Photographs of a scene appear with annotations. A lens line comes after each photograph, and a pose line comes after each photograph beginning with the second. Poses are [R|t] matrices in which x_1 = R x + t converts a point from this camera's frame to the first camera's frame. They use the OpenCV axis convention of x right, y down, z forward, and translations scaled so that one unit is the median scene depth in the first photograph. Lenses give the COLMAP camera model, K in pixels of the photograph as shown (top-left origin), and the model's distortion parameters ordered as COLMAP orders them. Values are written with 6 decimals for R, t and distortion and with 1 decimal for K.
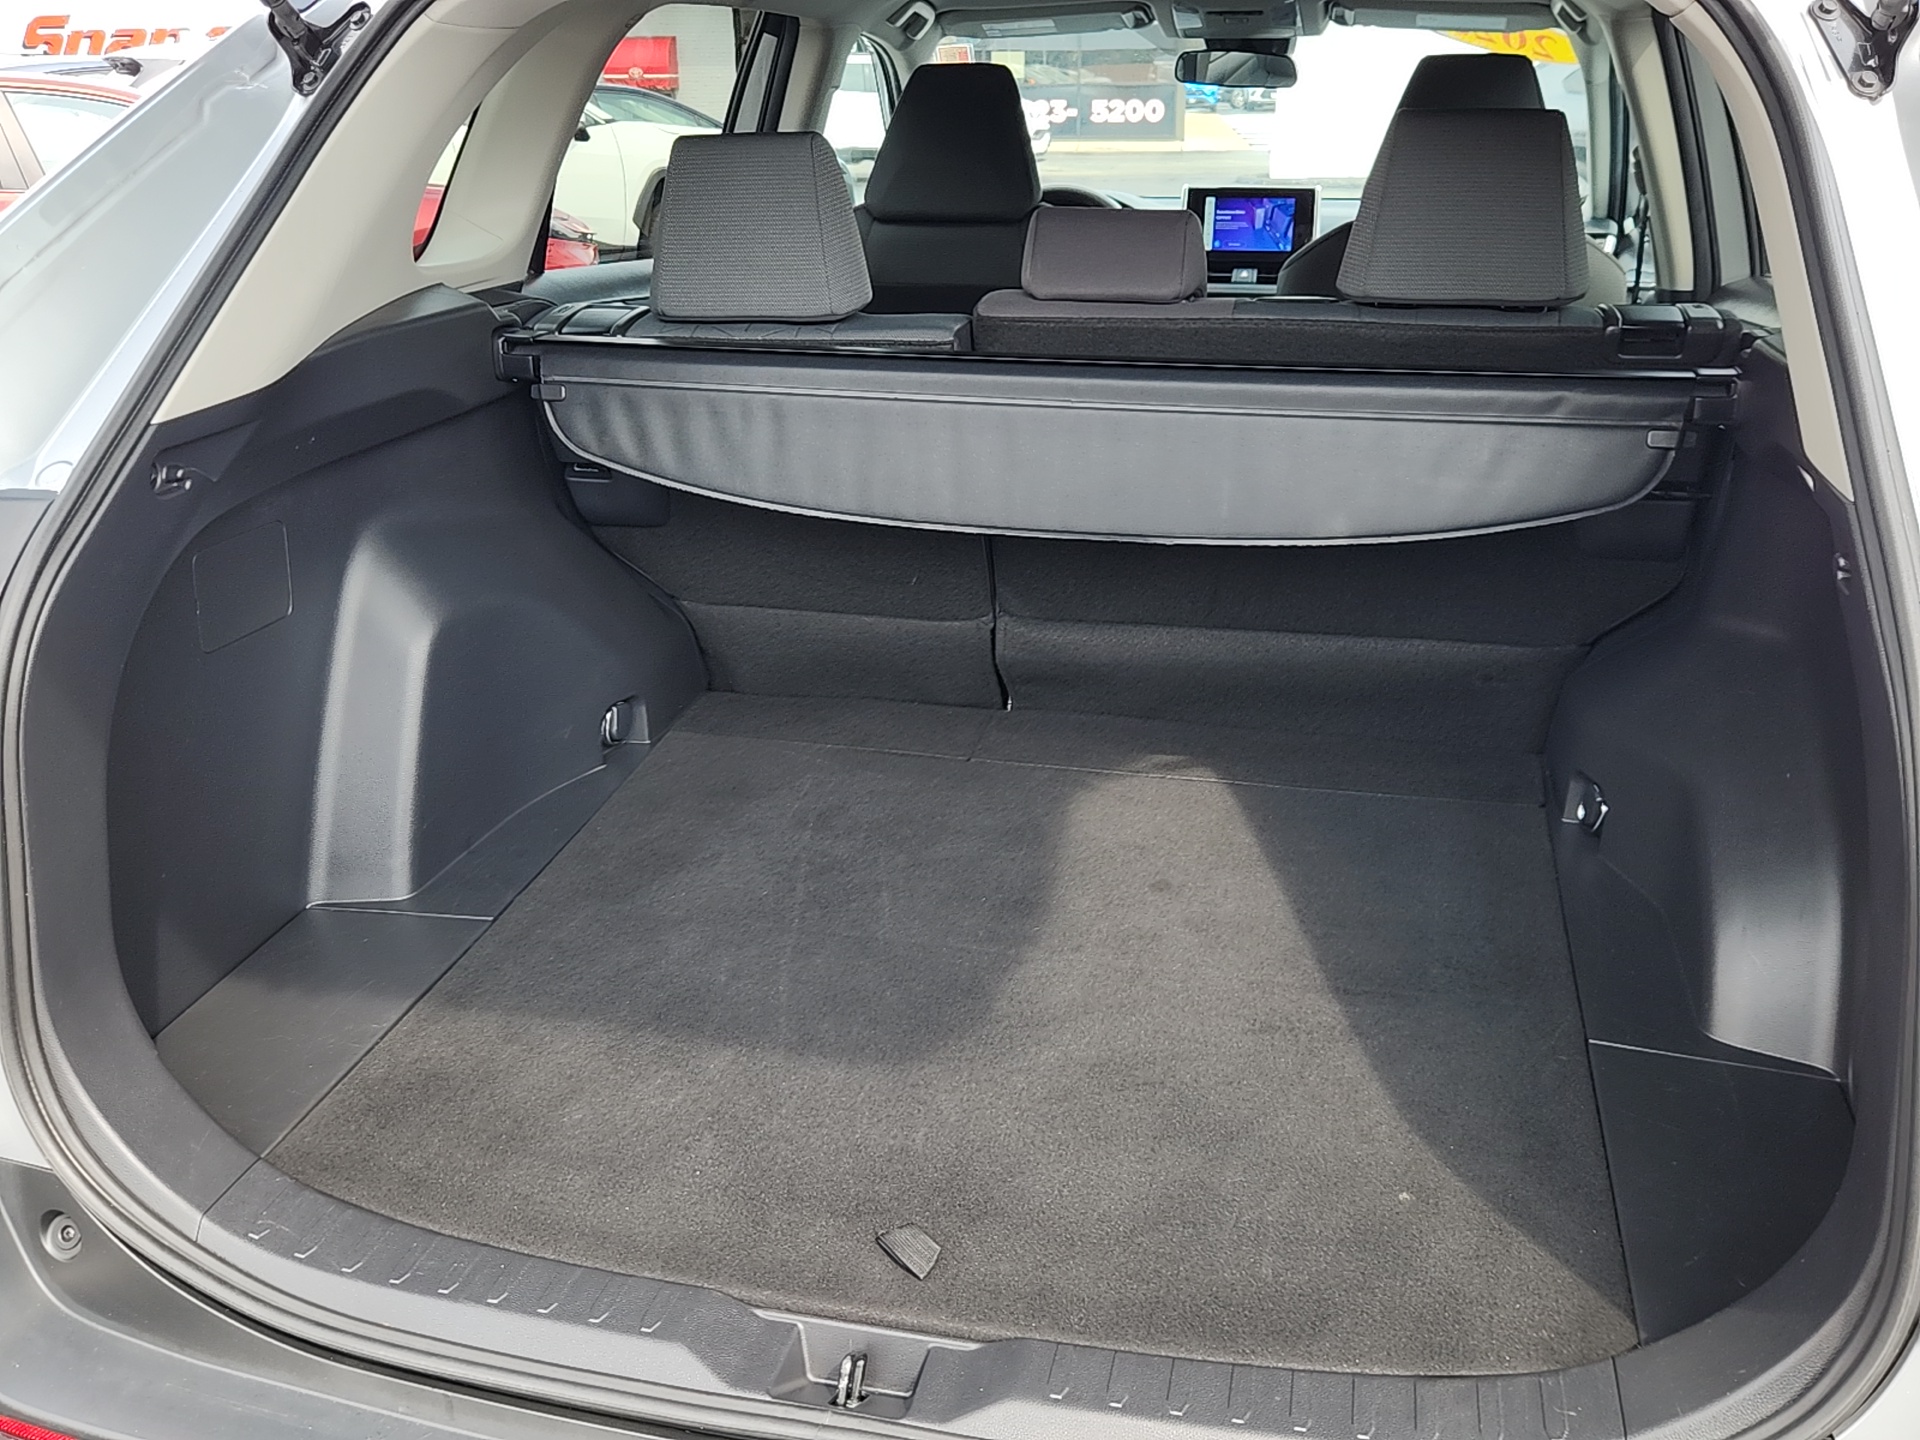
lens RADIAL K [[1601.9, 0, 1003.0], [0, 1601.9, 734.9], [0, 0, 1]] dist [0.053115, -0.067310]
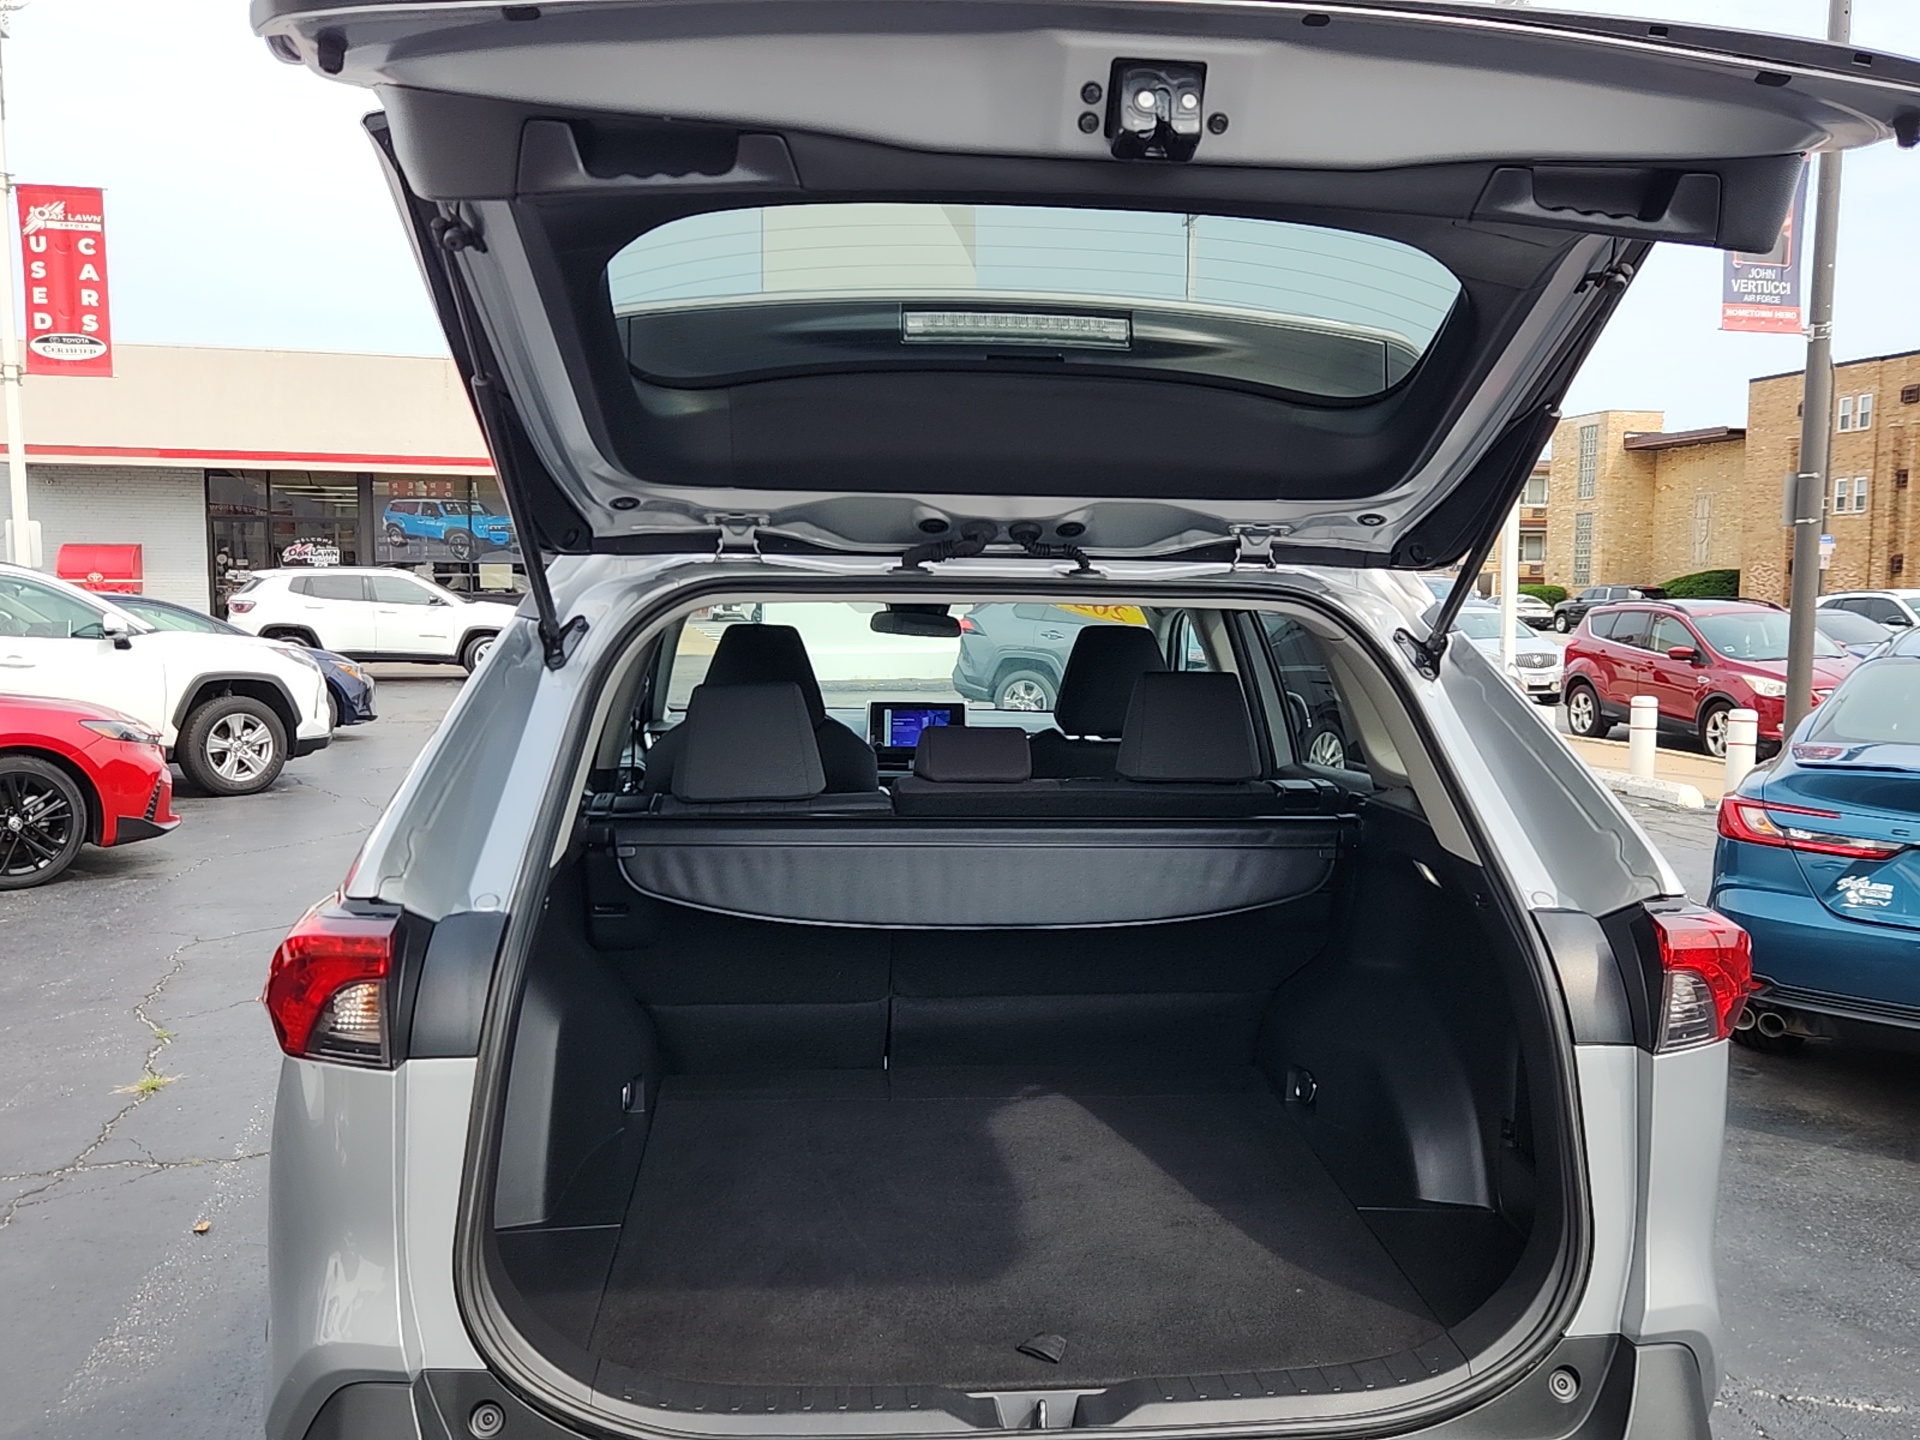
lens RADIAL K [[1601.9, 0, 974.2], [0, 1601.9, 722.2], [0, 0, 1]] dist [0.053115, -0.067310]
pose [[0.950509, -0.008601, 0.310578, -0.431355], [0.100923, 0.953958, -0.282451, 0.117485], [-0.293848, 0.299817, 0.907614, -0.444295]]
